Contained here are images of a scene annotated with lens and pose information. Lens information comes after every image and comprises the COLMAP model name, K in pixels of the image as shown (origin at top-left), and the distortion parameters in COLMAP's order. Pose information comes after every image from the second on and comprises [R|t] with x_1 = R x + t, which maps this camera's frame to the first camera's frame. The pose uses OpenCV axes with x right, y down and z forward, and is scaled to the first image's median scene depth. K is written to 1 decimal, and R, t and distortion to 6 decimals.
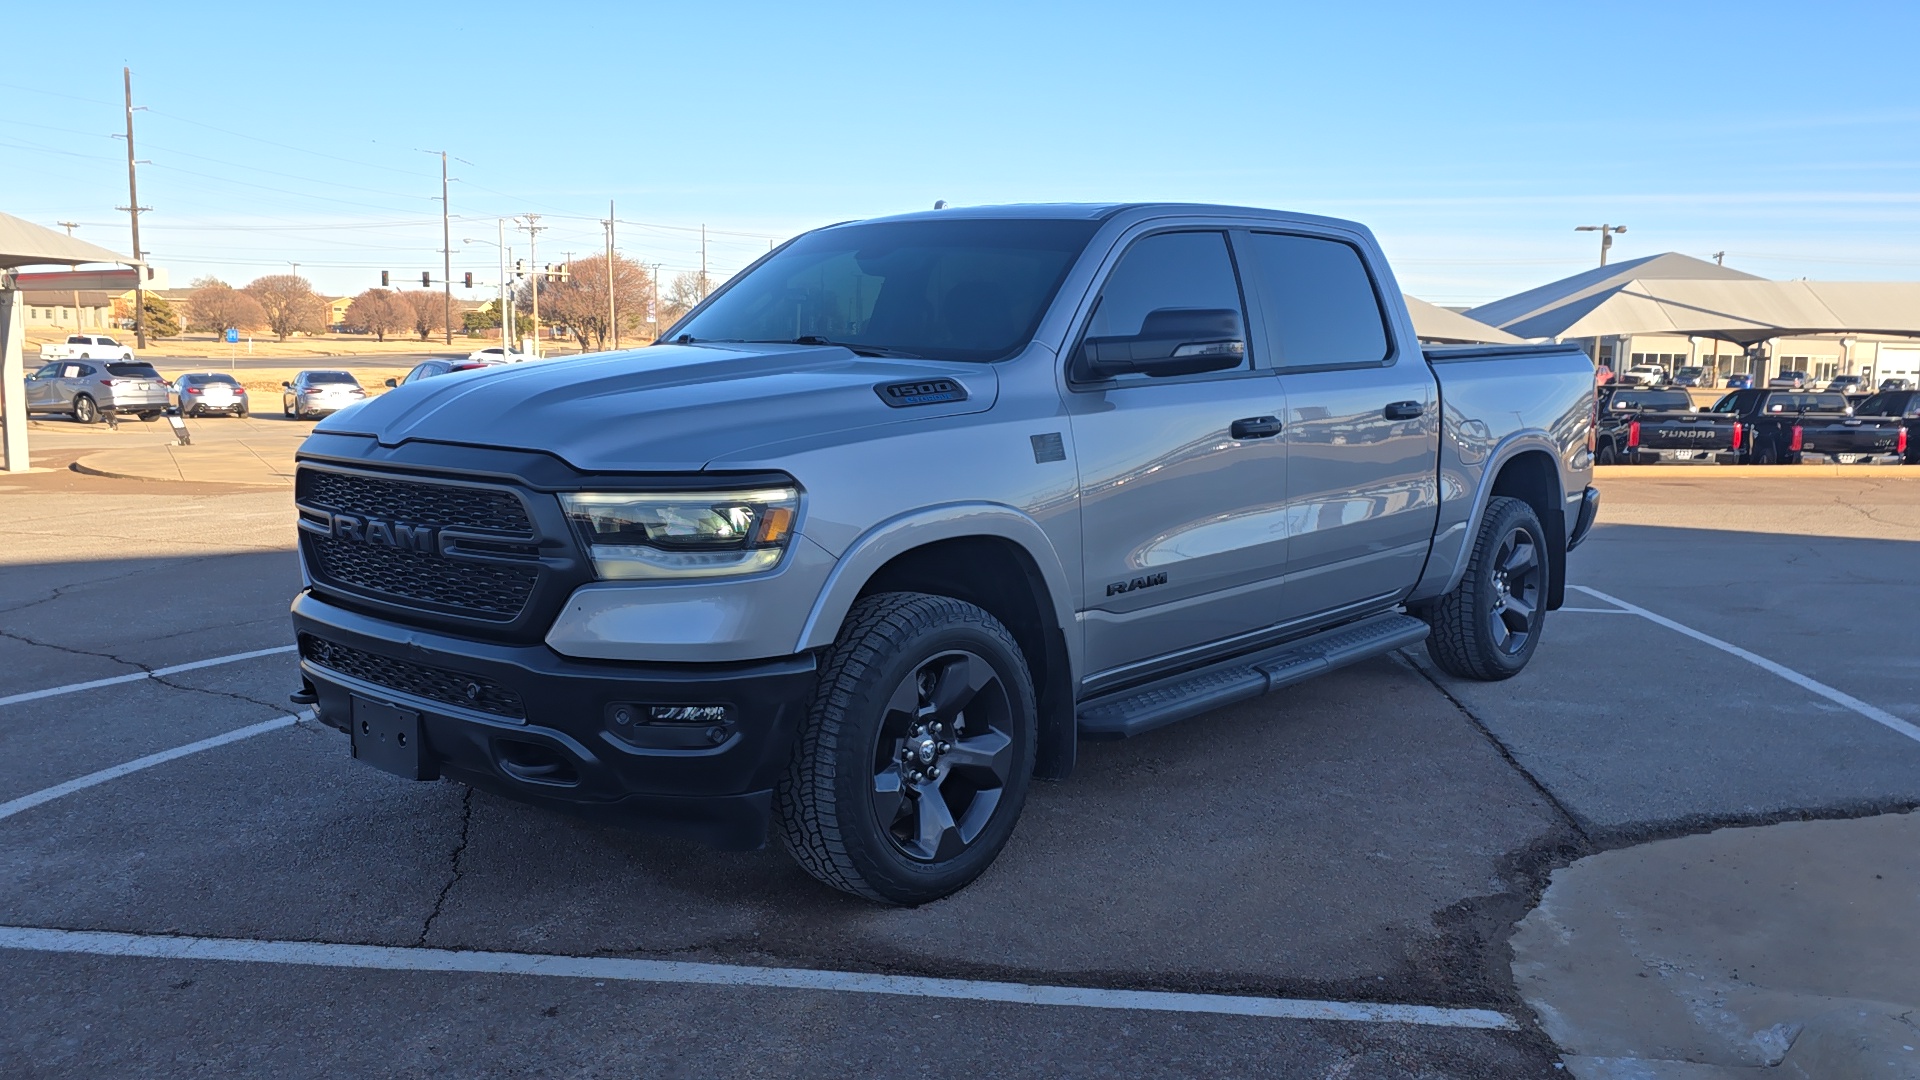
lens RADIAL K [[1565.6, 0, 960.0], [0, 1565.6, 540.0], [0, 0, 1]] dist [-0.000674, 0.000955]
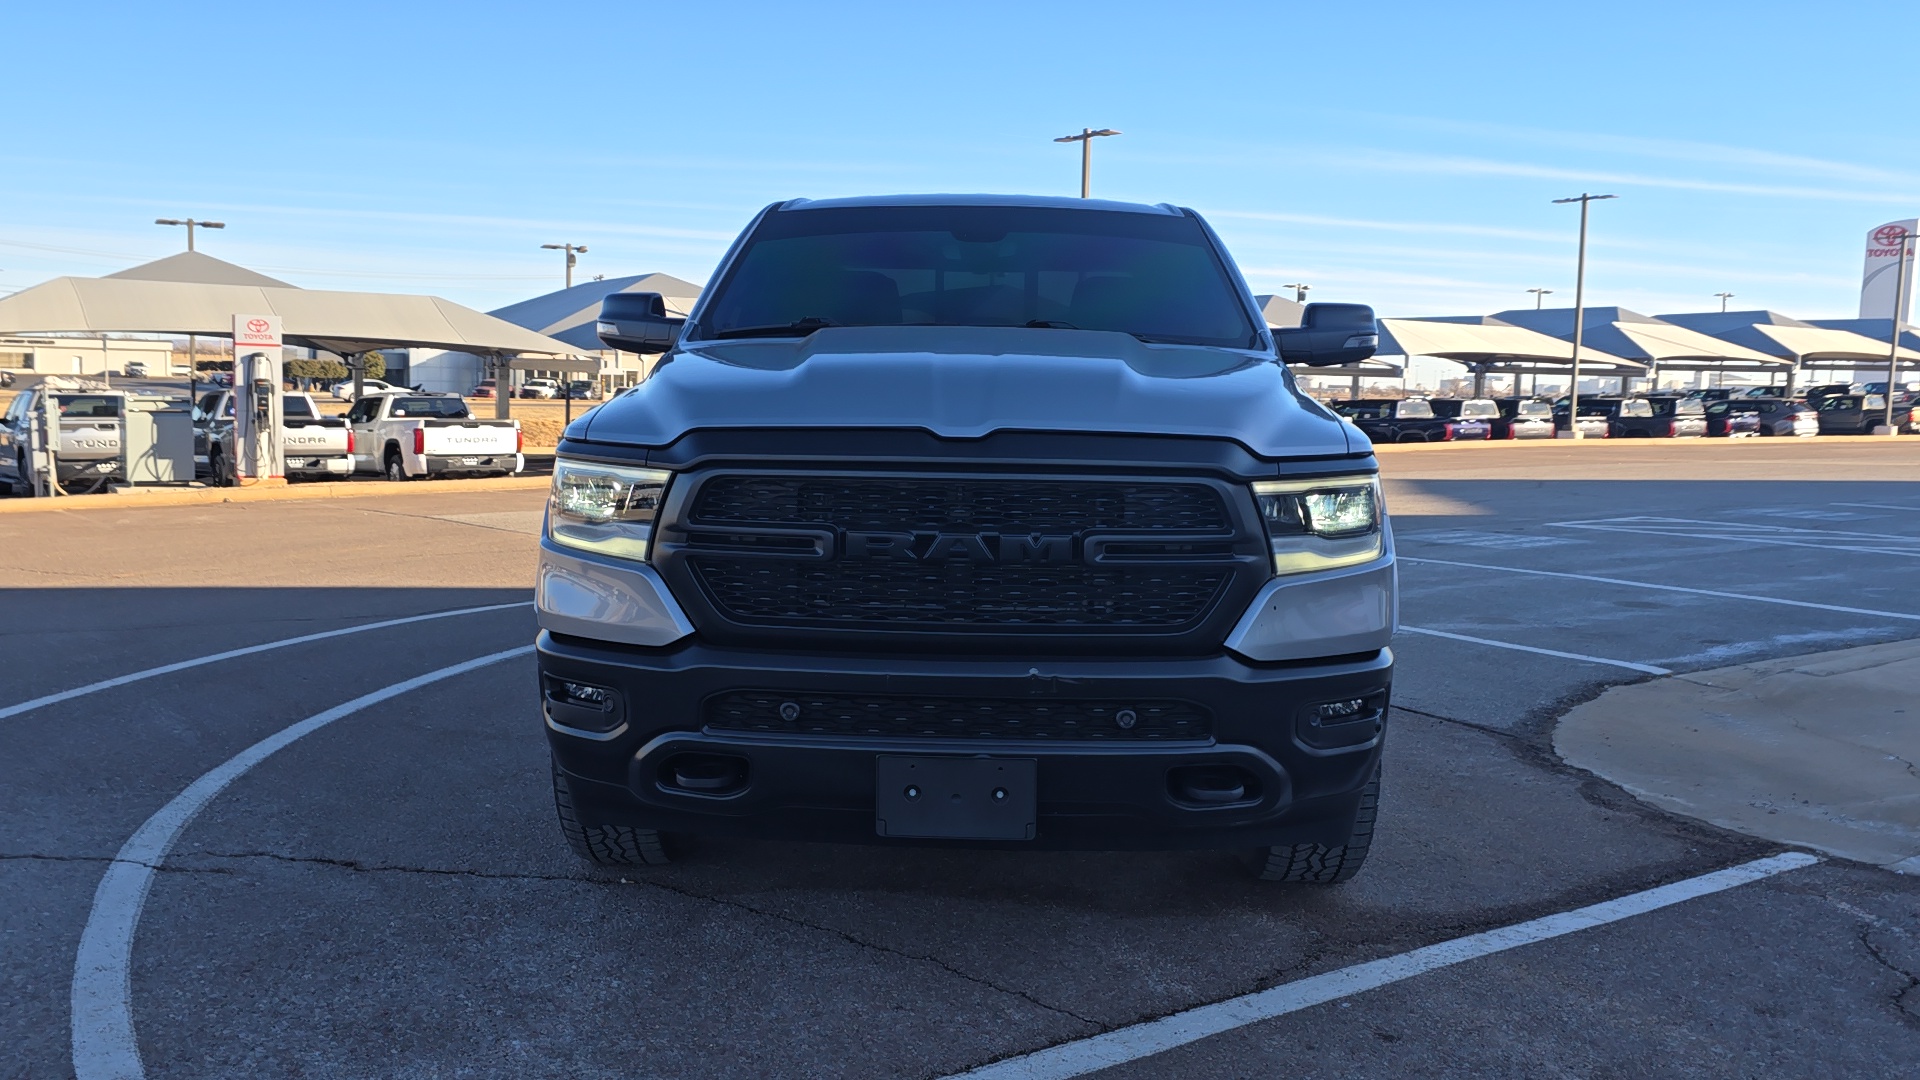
lens RADIAL K [[1565.6, 0, 960.0], [0, 1565.6, 540.0], [0, 0, 1]] dist [-0.000674, 0.000955]
pose [[0.761316, -0.054189, 0.646113, -0.948439], [0.059686, 0.998127, 0.013384, -0.018645], [-0.645628, 0.028374, 0.763125, 0.407989]]
